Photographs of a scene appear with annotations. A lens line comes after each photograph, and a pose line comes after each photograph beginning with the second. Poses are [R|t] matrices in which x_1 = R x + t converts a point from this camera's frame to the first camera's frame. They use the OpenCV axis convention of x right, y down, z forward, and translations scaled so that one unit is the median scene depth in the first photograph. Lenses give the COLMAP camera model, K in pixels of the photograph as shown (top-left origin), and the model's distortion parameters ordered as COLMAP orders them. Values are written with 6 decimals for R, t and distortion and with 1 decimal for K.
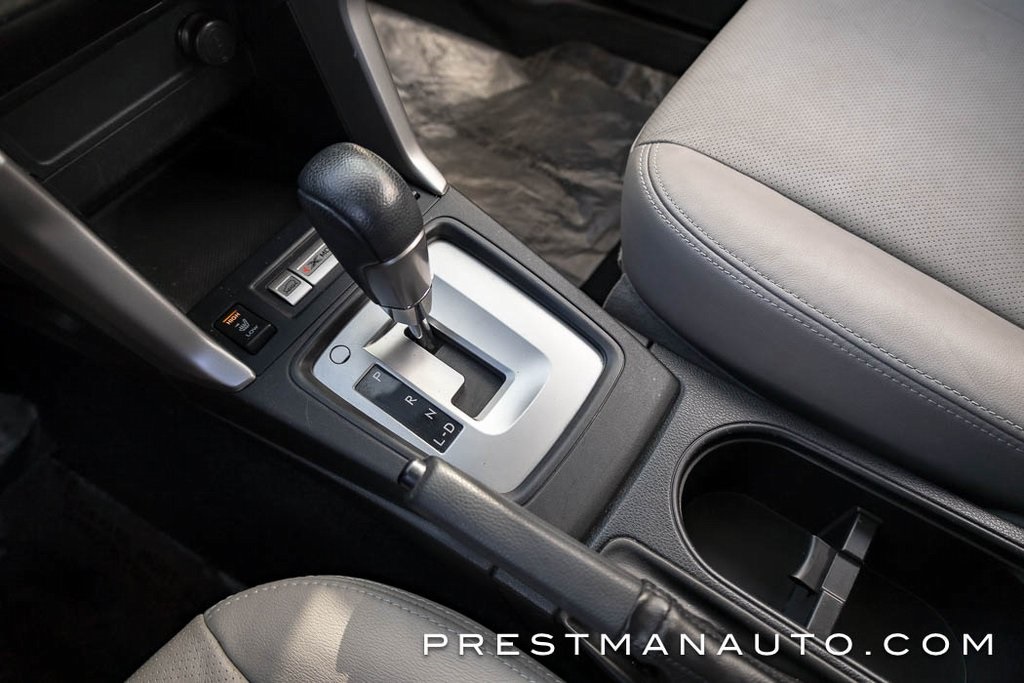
lens RADIAL K [[662.9, 0, 512.0], [0, 662.9, 341.5], [0, 0, 1]] dist [-0.001283, 0.002873]
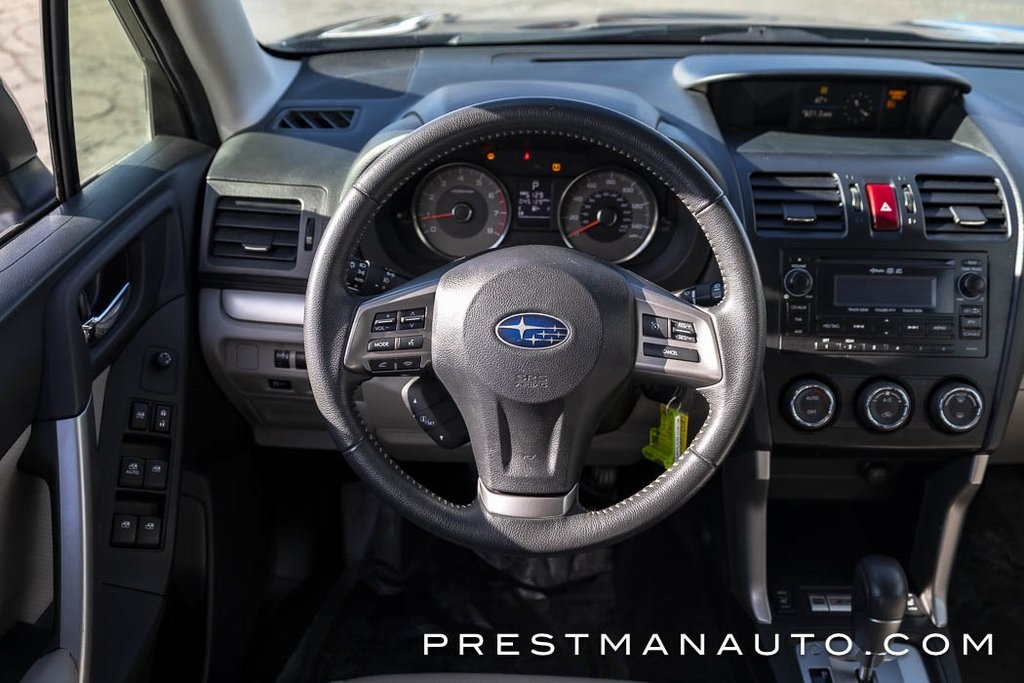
lens RADIAL K [[913.0, 0, 512.0], [0, 913.0, 341.5], [0, 0, 1]] dist [0.007855, 0.003935]
pose [[0.566677, 0.470915, -0.676104, 0.382887], [-0.719380, 0.682846, -0.127337, 0.253572], [0.401710, 0.558534, 0.725720, -1.084546]]
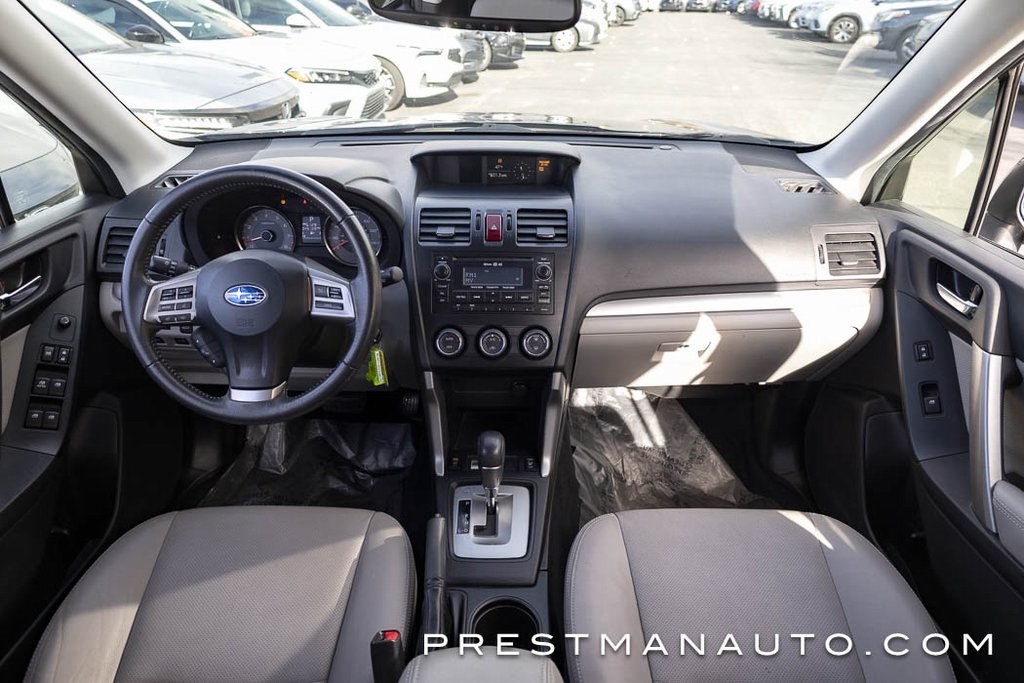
lens RADIAL K [[662.9, 0, 512.0], [0, 662.9, 341.5], [0, 0, 1]] dist [-0.001283, 0.002873]
pose [[0.582716, 0.452699, -0.674912, 1.122075], [-0.707206, 0.691622, -0.146691, -0.108101], [0.400377, 0.562781, 0.723171, -1.010975]]
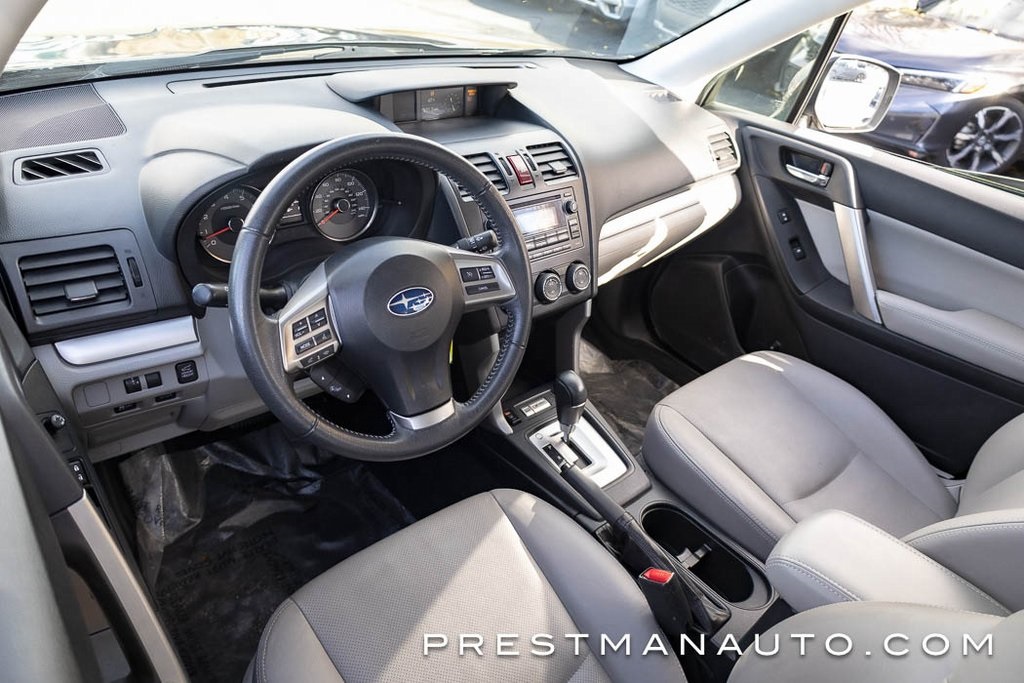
lens RADIAL K [[662.9, 0, 512.0], [0, 662.9, 341.5], [0, 0, 1]] dist [-0.001283, 0.002873]
pose [[0.950968, 0.292842, -0.099517, -0.156832], [-0.308453, 0.874305, -0.374763, 0.585141], [-0.022738, 0.387084, 0.921764, -1.365417]]
